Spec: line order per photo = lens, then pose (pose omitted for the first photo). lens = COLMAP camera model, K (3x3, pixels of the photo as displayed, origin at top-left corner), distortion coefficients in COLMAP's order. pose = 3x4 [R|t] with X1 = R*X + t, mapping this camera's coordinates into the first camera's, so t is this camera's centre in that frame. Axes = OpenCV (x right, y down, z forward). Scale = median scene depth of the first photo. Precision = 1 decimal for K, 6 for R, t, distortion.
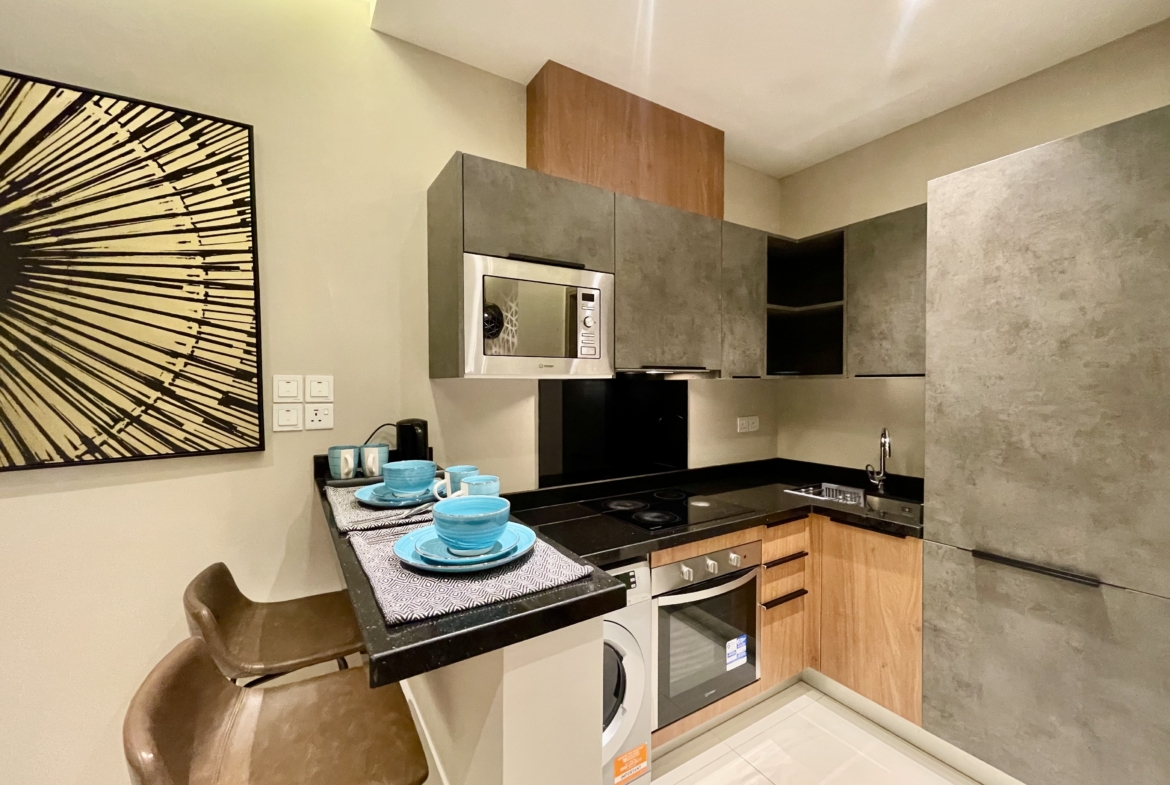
lens RADIAL K [[480.1, 0, 581.0], [0, 480.1, 392.6], [0, 0, 1]] dist [0.001453, 0.000089]
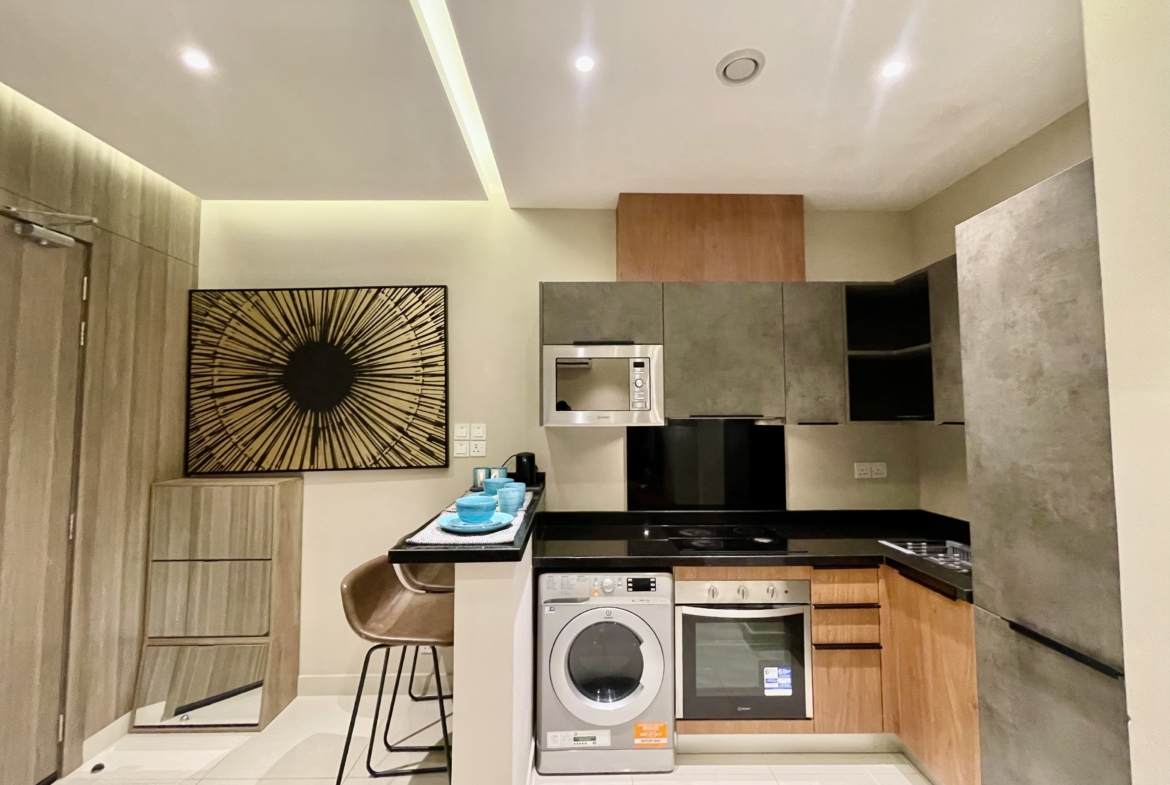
lens RADIAL K [[480.1, 0, 581.6], [0, 480.1, 390.9], [0, 0, 1]] dist [0.001453, 0.000089]
pose [[0.853402, -0.030774, -0.520343, 0.637722], [-0.007427, 0.997437, -0.071170, -0.034693], [0.521200, 0.064602, 0.850986, -0.227519]]
